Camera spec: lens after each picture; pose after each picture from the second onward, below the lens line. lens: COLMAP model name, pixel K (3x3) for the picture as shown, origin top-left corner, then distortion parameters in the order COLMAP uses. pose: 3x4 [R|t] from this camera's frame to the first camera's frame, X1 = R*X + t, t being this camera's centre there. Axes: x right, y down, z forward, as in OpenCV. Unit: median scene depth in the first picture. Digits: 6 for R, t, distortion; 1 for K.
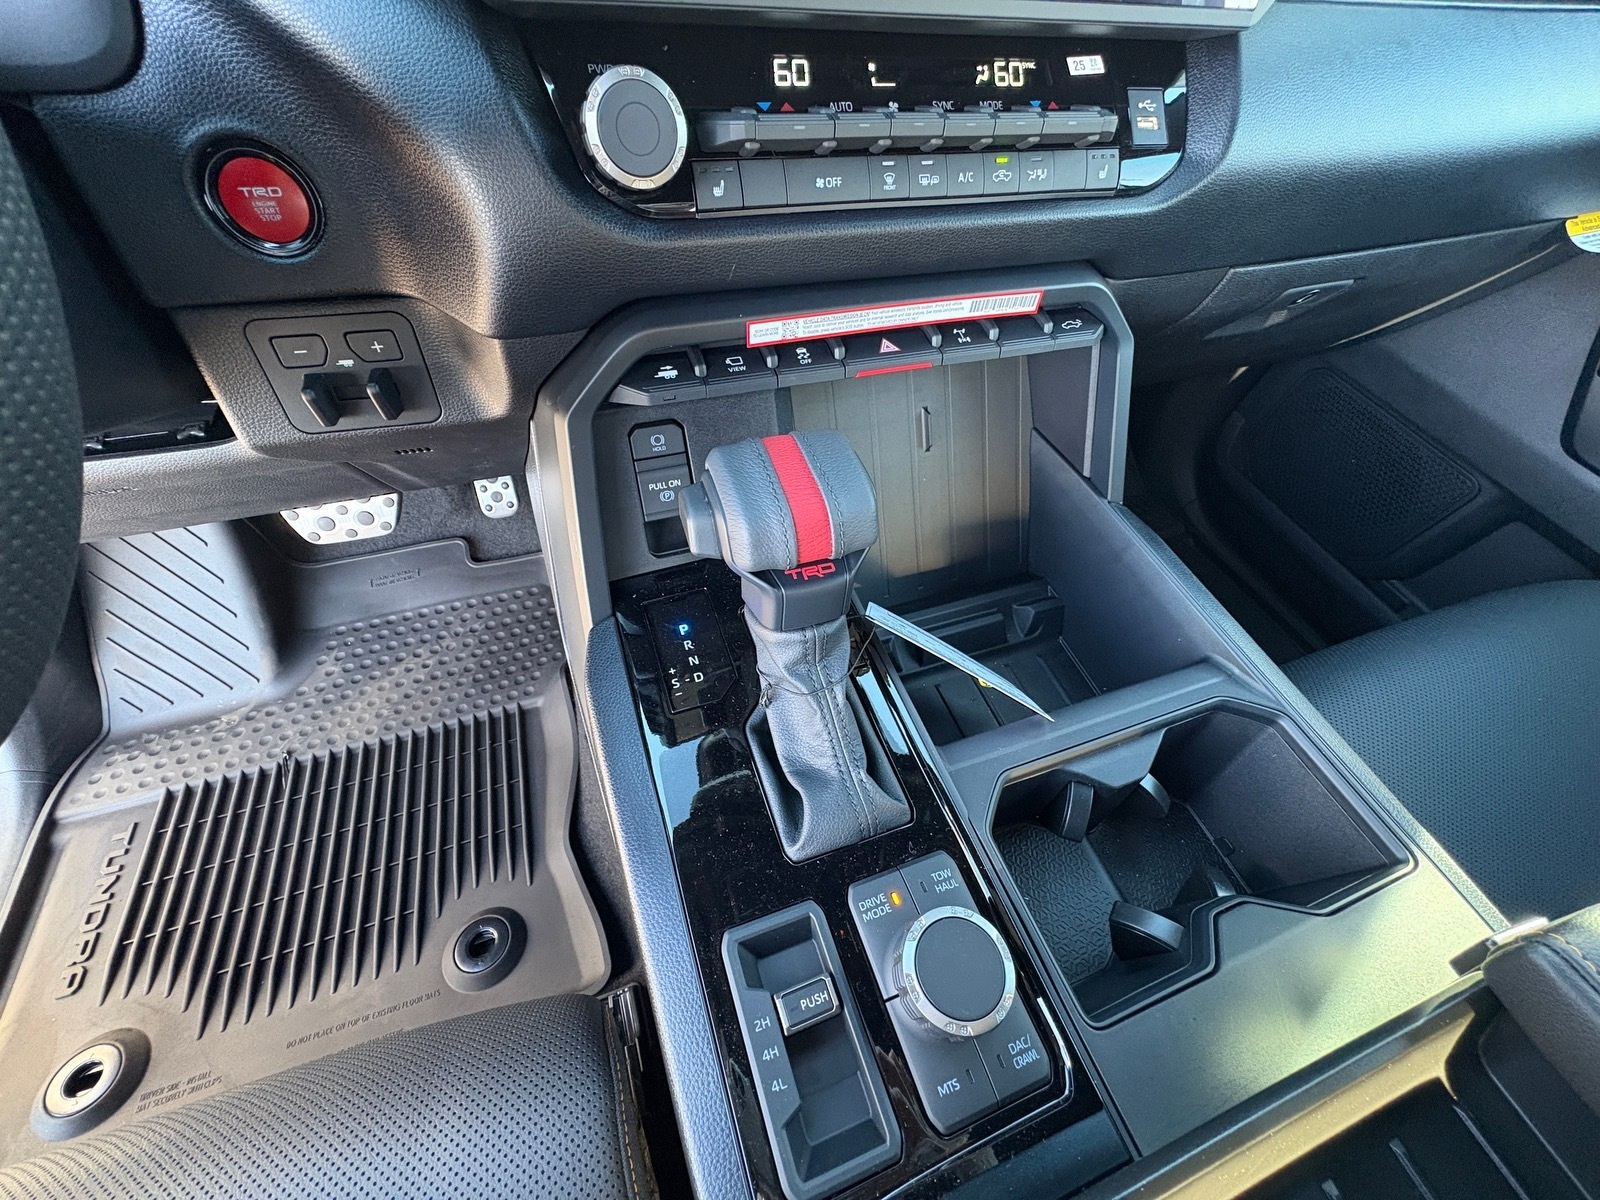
lens RADIAL K [[642.4, 0, 795.5], [0, 642.4, 595.9], [0, 0, 1]] dist [0.010662, 0.000000]
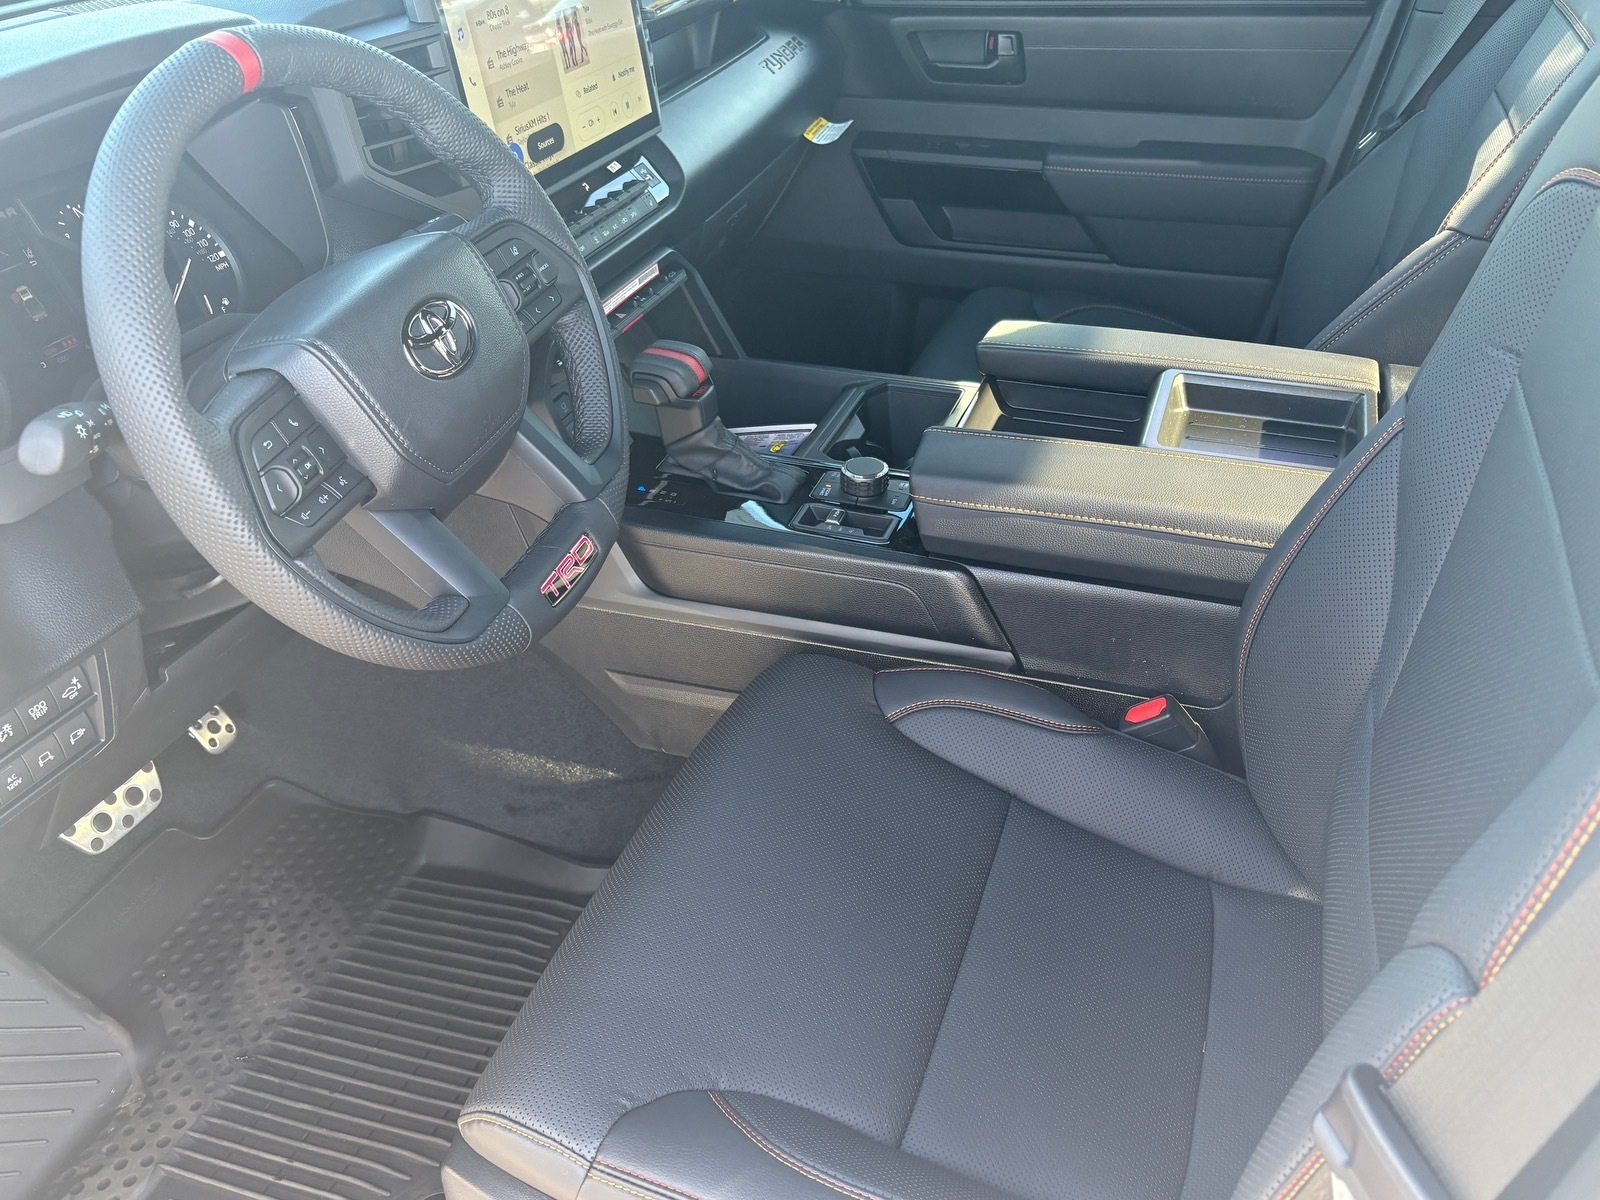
lens RADIAL K [[1307.8, 0, 807.0], [0, 1307.8, 599.8], [0, 0, 1]] dist [-0.010376, 0.040542]
pose [[0.628938, -0.509422, 0.587304, -1.997511], [0.653326, 0.755792, -0.044073, 0.684304], [-0.421429, 0.411420, 0.808165, -1.765837]]
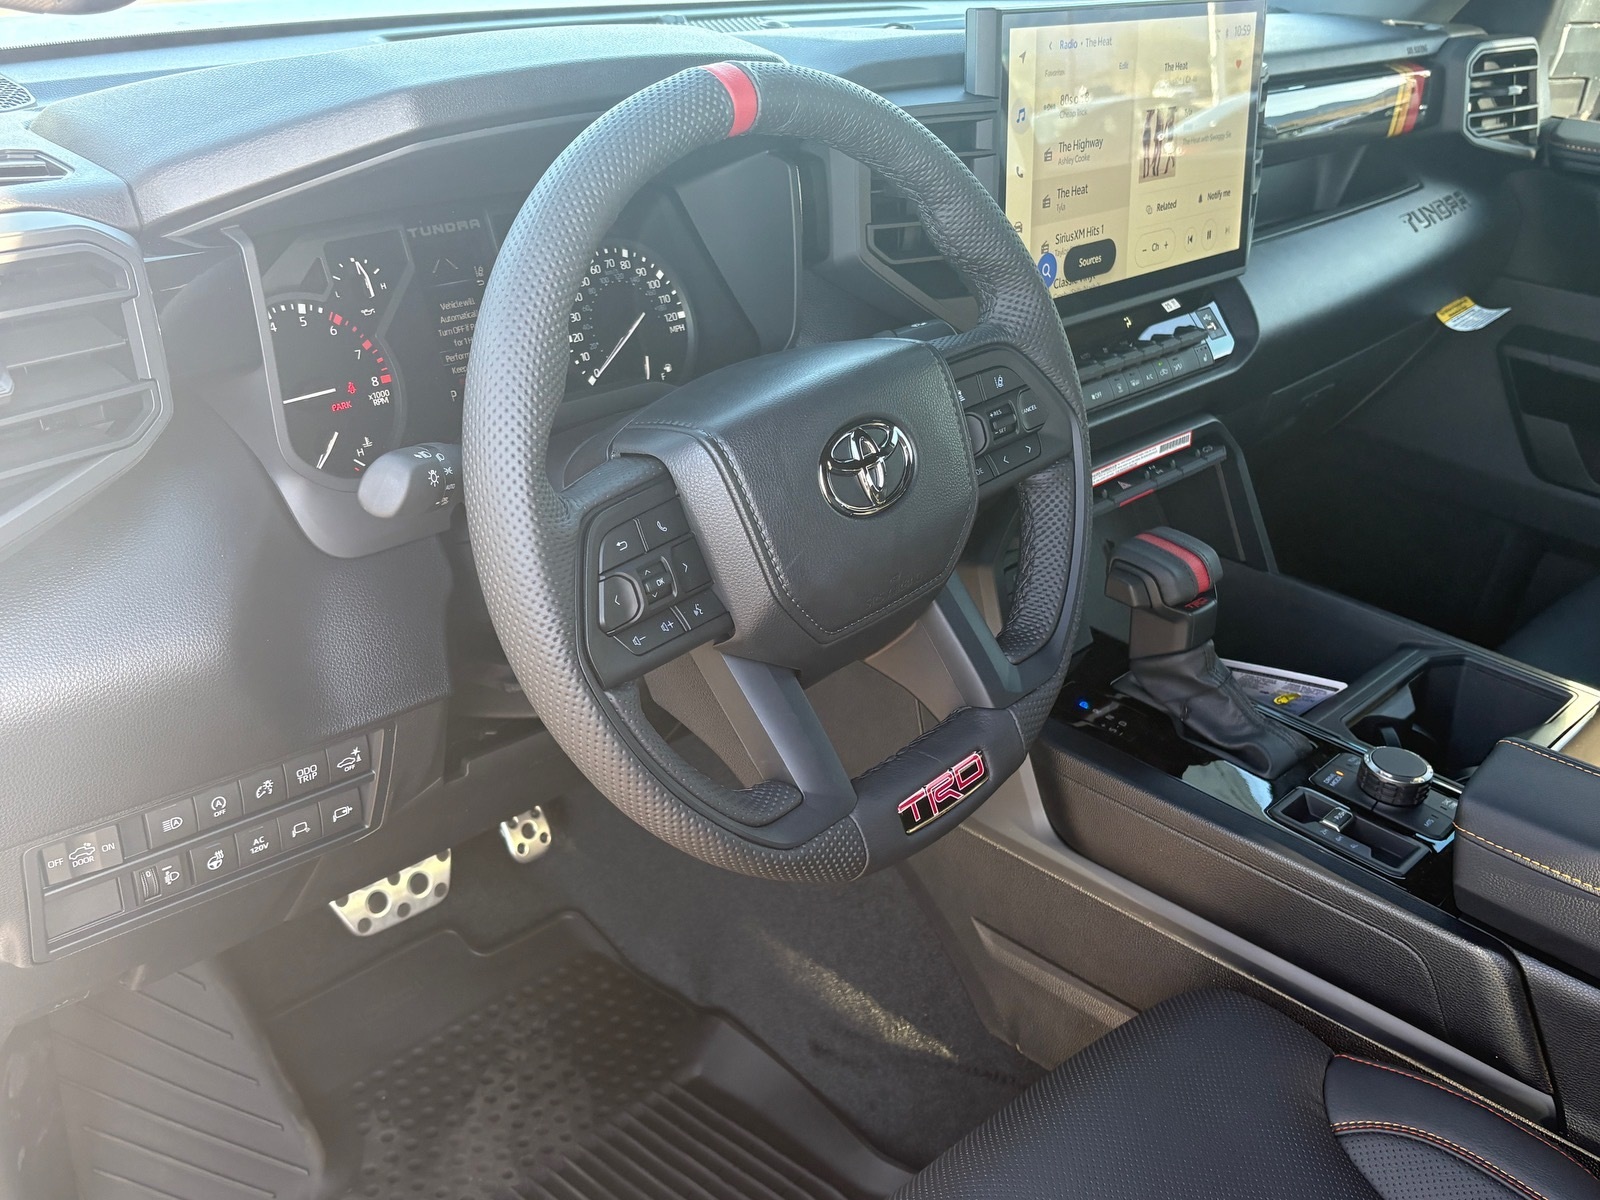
lens RADIAL K [[1520.9, 0, 800.0], [0, 1520.9, 600.0], [0, 0, 1]] dist [0.111078, -0.181025]
pose [[0.898532, -0.230803, 0.373324, -1.740981], [0.356485, 0.879965, -0.313975, 0.609231], [-0.256046, 0.415201, 0.872954, -1.577346]]
